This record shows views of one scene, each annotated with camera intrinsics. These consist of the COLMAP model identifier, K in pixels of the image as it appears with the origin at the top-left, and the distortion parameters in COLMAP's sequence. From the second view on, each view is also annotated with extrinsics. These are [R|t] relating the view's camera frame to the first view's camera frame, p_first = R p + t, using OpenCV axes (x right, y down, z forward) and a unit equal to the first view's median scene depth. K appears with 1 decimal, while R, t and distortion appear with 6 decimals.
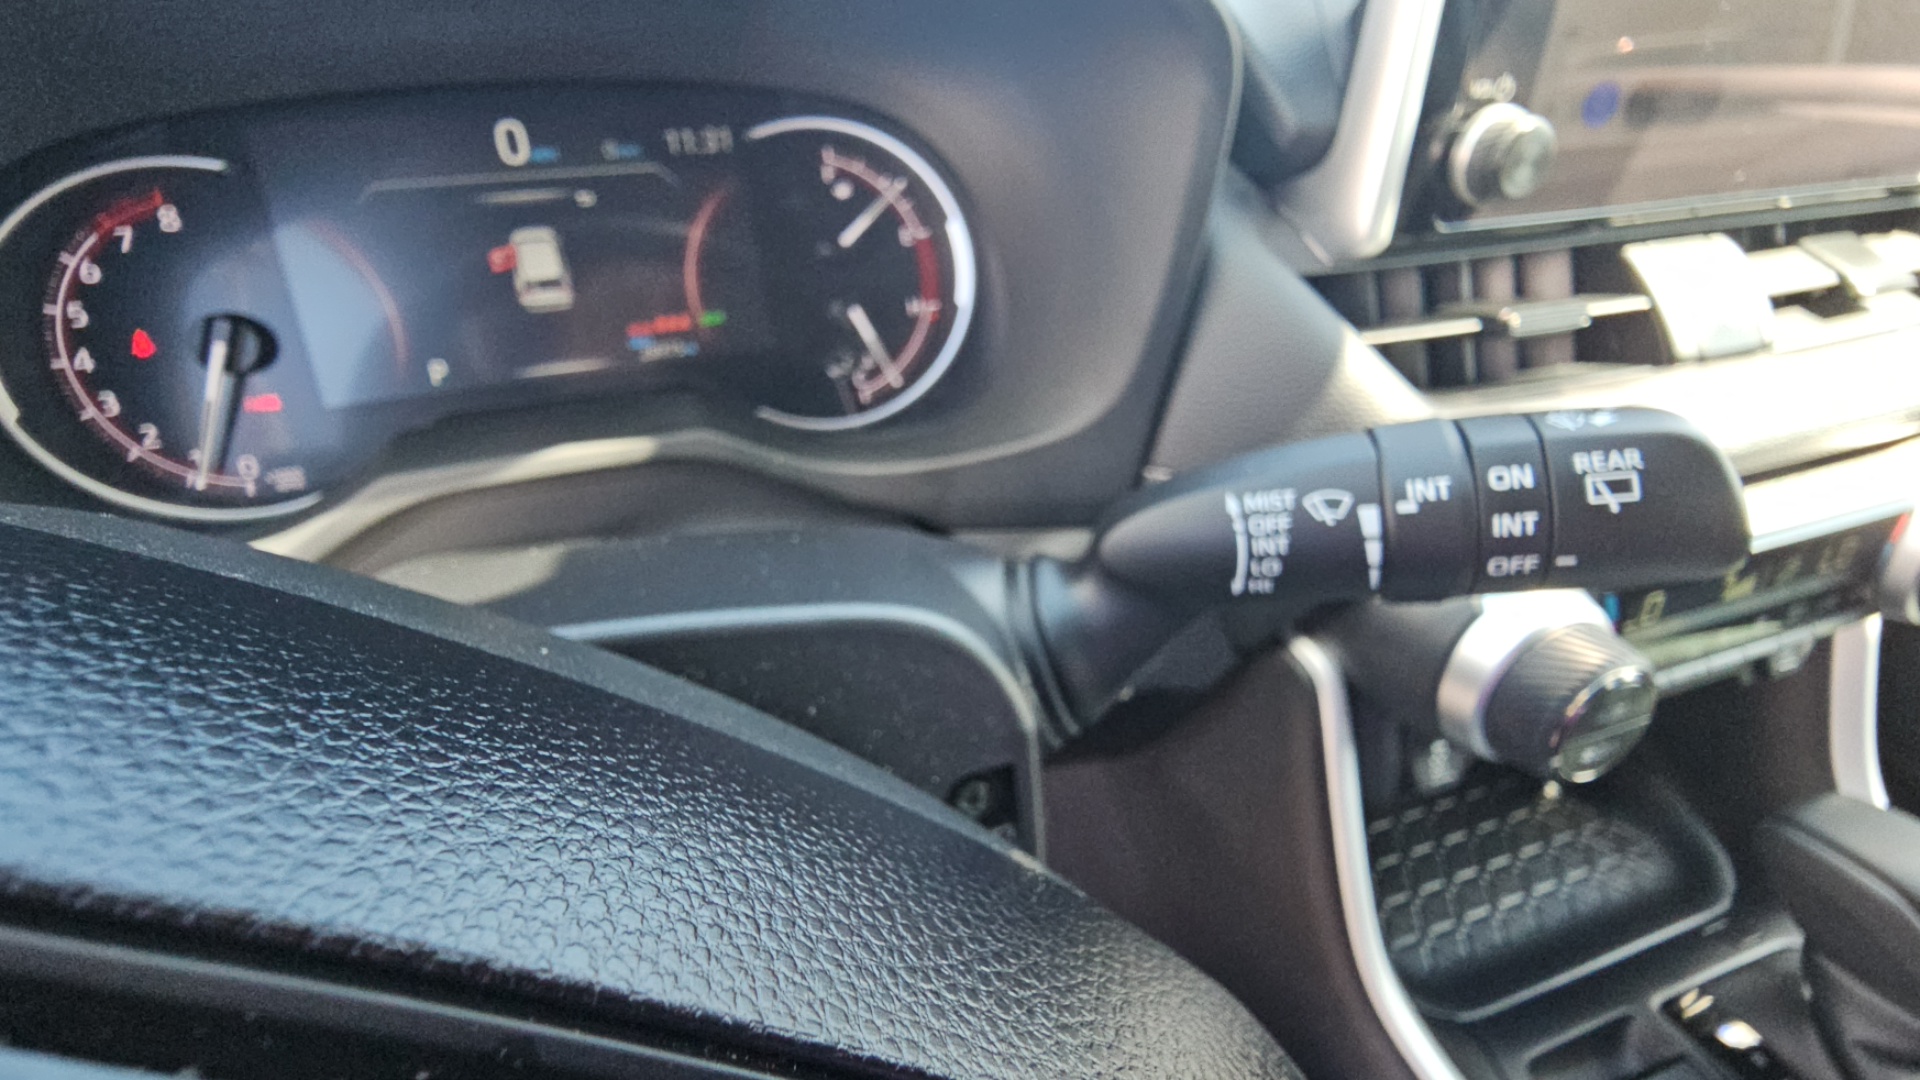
lens RADIAL K [[860.9, 0, 977.5], [0, 860.9, 558.0], [0, 0, 1]] dist [0.008155, -0.006637]
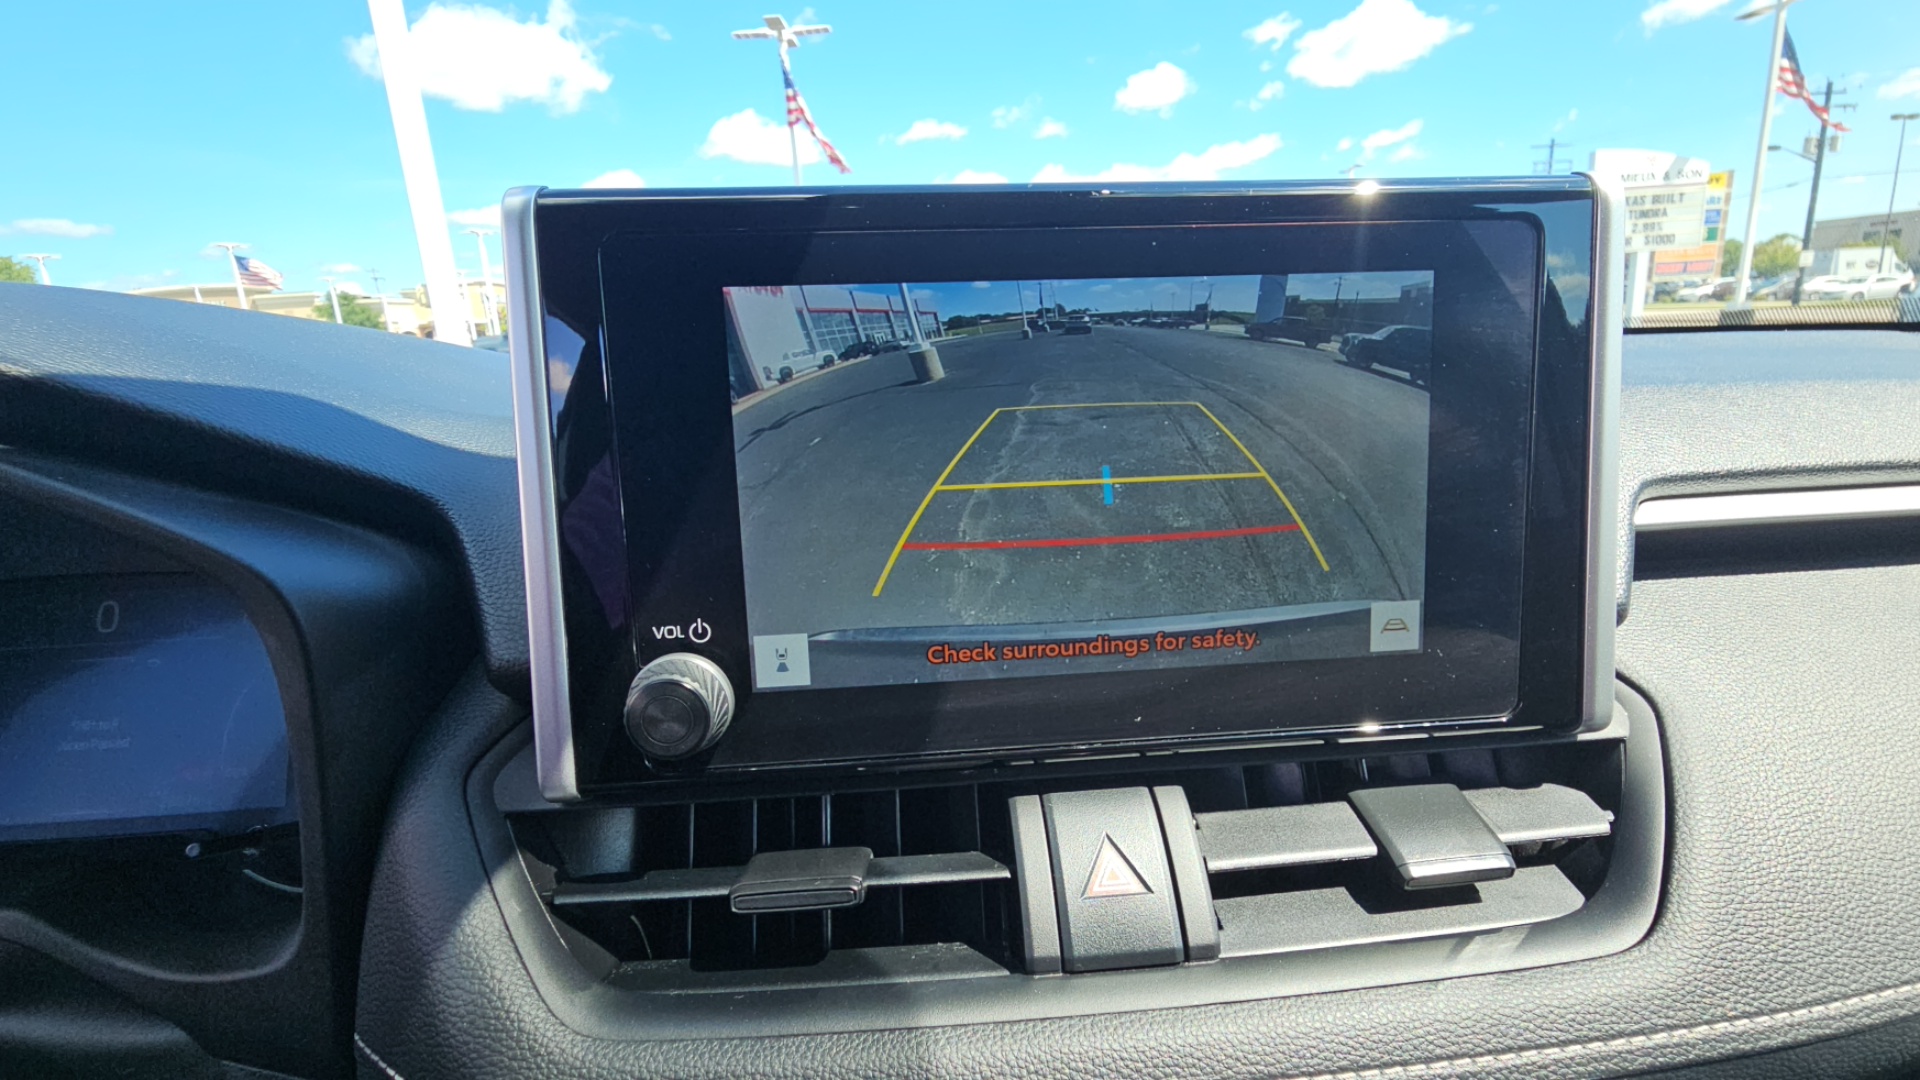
lens RADIAL K [[860.9, 0, 981.1], [0, 860.9, 548.6], [0, 0, 1]] dist [0.008155, -0.006637]
pose [[0.965269, 0.019446, -0.260534, 1.004779], [-0.121279, 0.916620, -0.380918, -0.287606], [0.231403, 0.399286, 0.887143, 0.213000]]
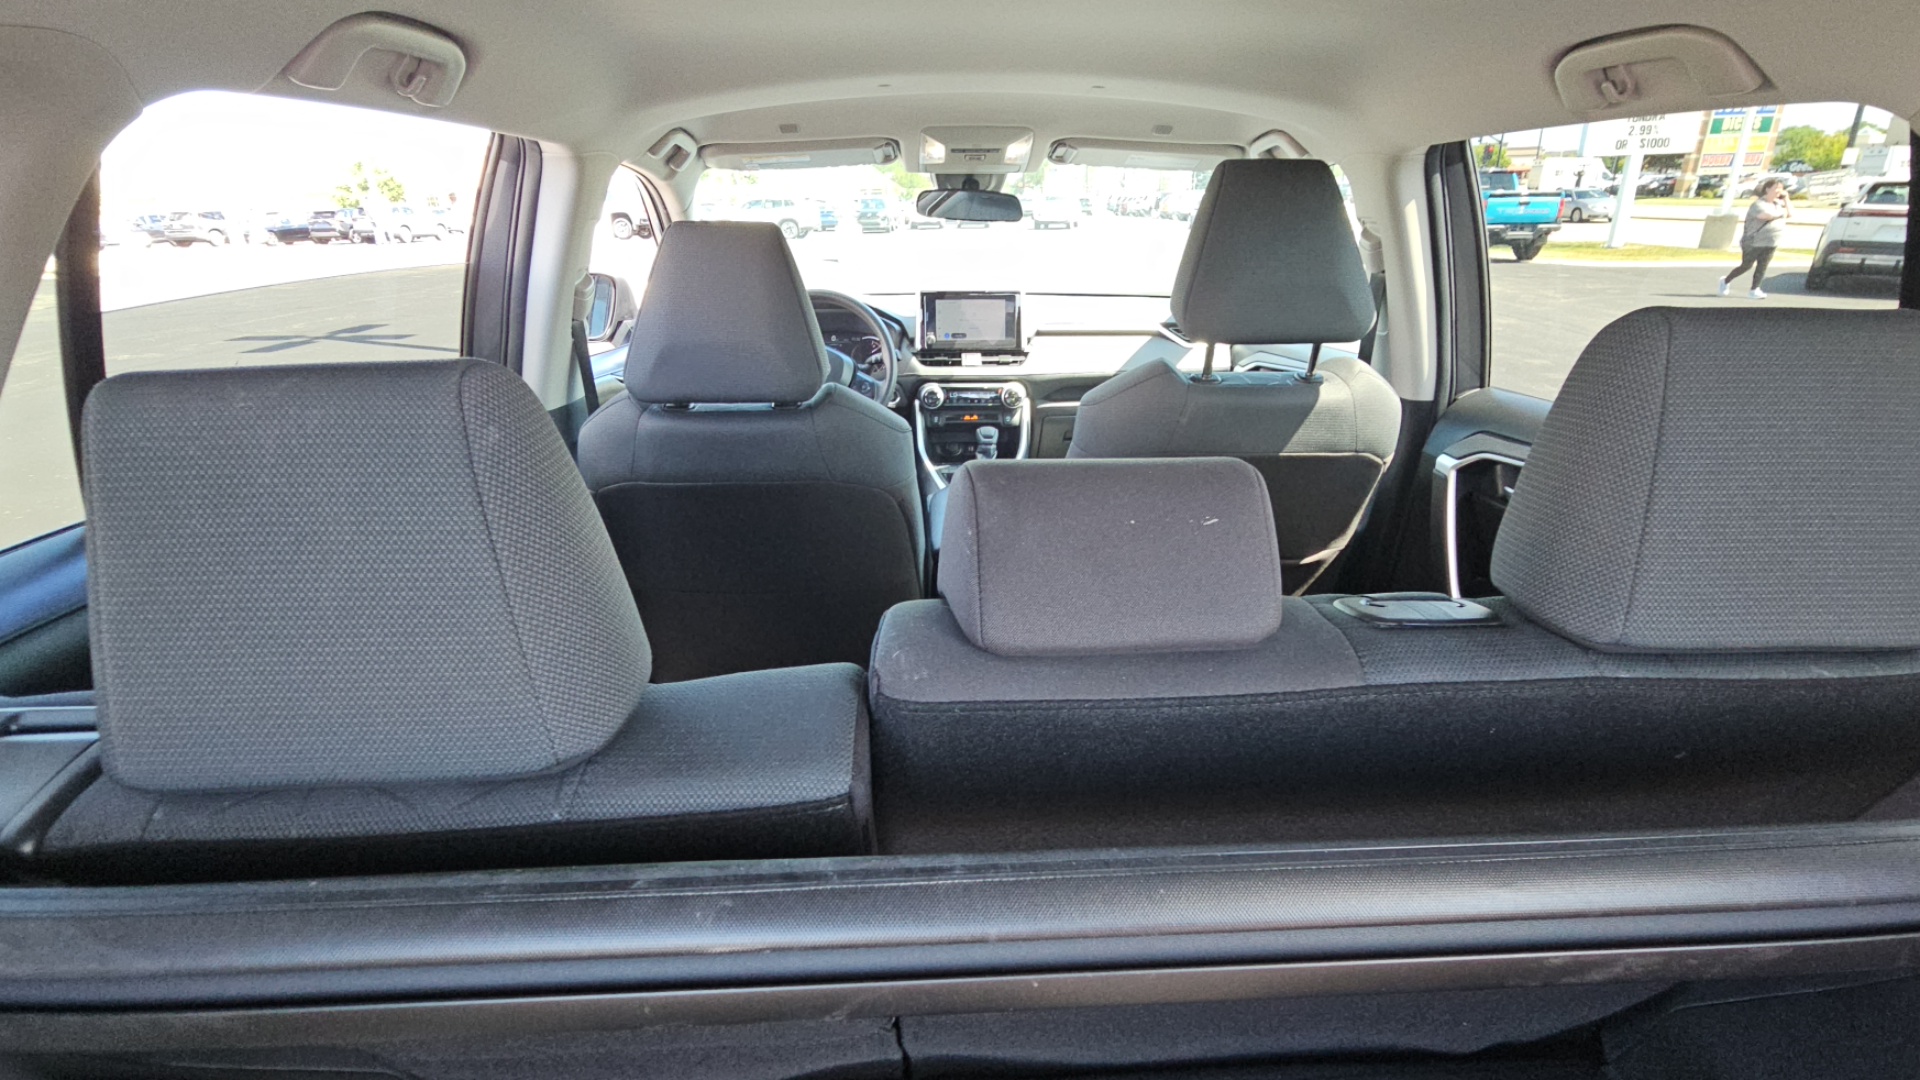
lens RADIAL K [[860.9, 0, 977.0], [0, 860.9, 540.0], [0, 0, 1]] dist [0.008155, -0.006637]
pose [[0.957881, 0.083568, -0.274736, 3.410090], [-0.158490, 0.951658, -0.263114, 3.524776], [0.239467, 0.295575, 0.924819, -6.104982]]
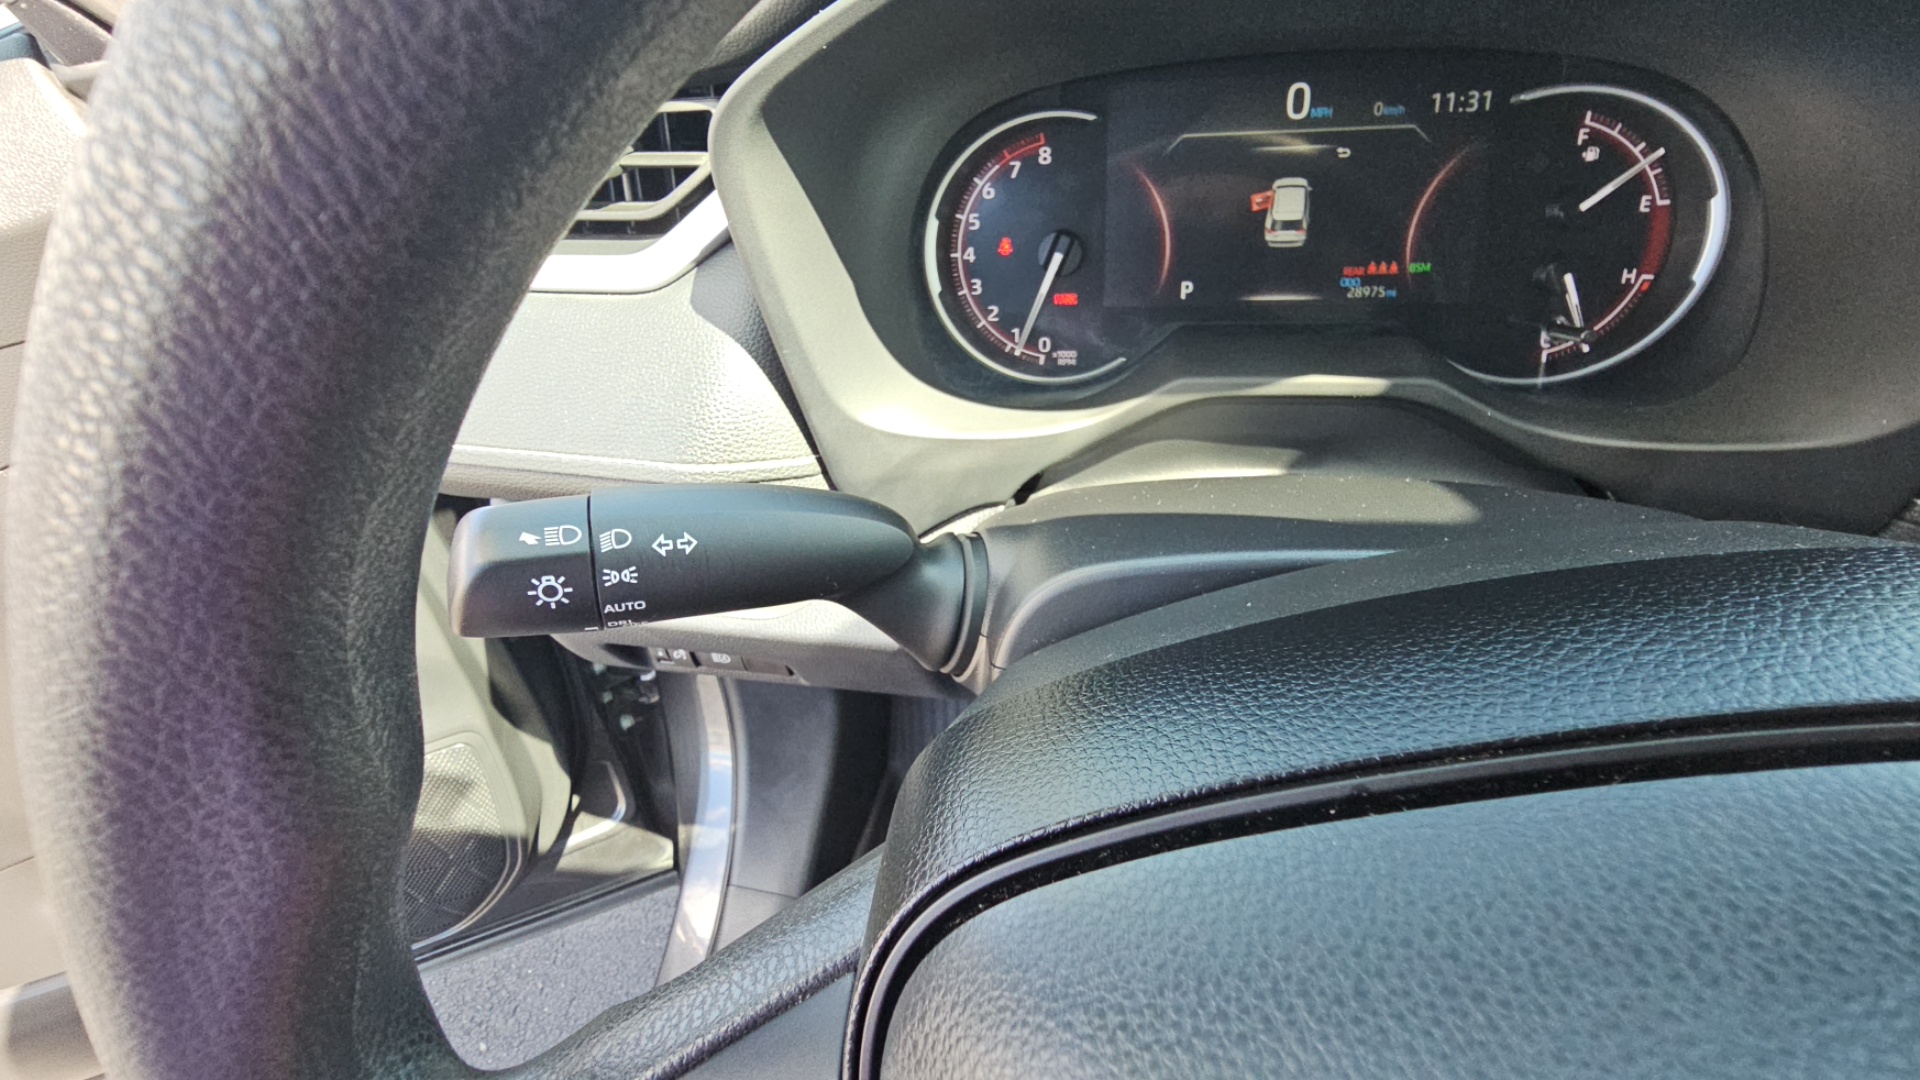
lens RADIAL K [[860.9, 0, 979.1], [0, 860.9, 540.5], [0, 0, 1]] dist [0.008155, -0.006637]
pose [[0.877559, 0.251164, -0.408419, -0.319069], [-0.206627, 0.966767, 0.150556, 0.011615], [0.432660, -0.047731, 0.900293, -0.304667]]
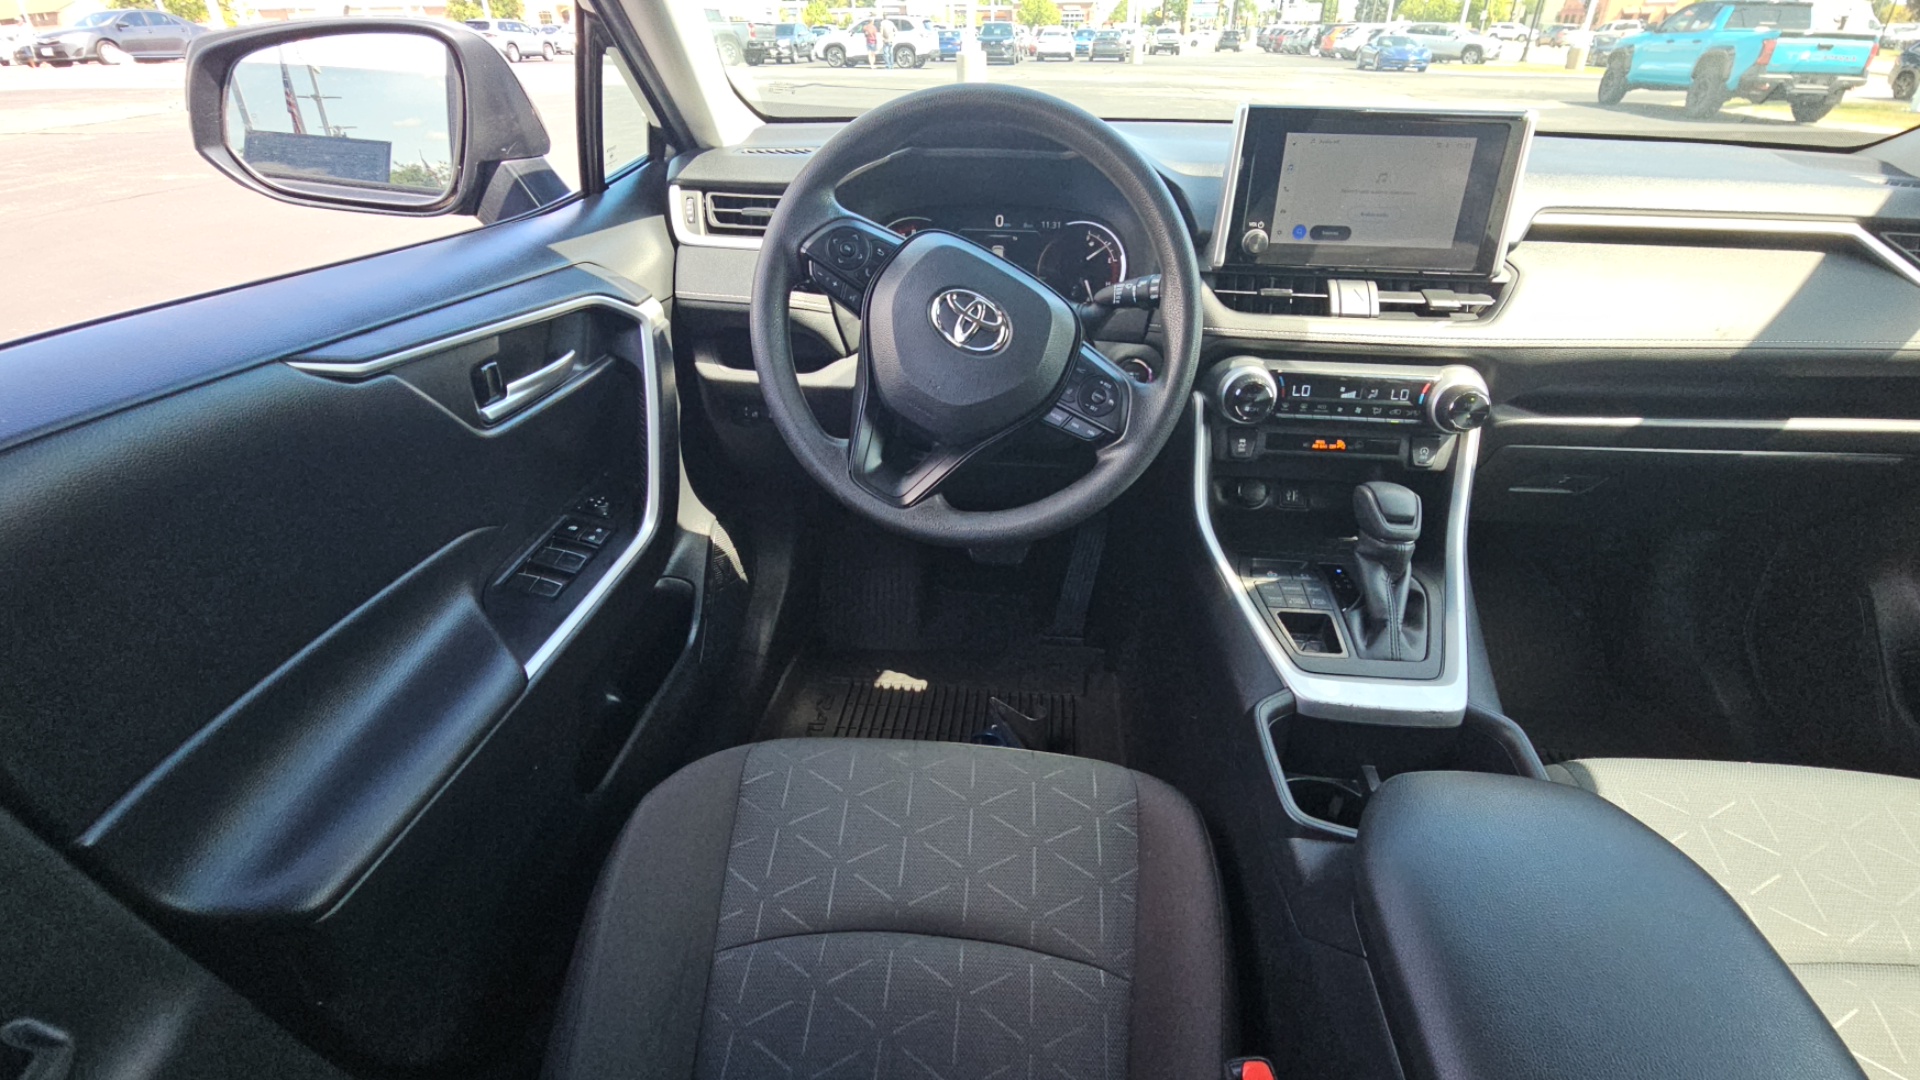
lens RADIAL K [[860.9, 0, 977.2], [0, 860.9, 540.6], [0, 0, 1]] dist [0.008155, -0.006637]
pose [[0.913170, 0.205035, -0.352251, 0.954342], [-0.251107, 0.963768, -0.089985, 1.204388], [0.321038, 0.170624, 0.931570, -2.248208]]
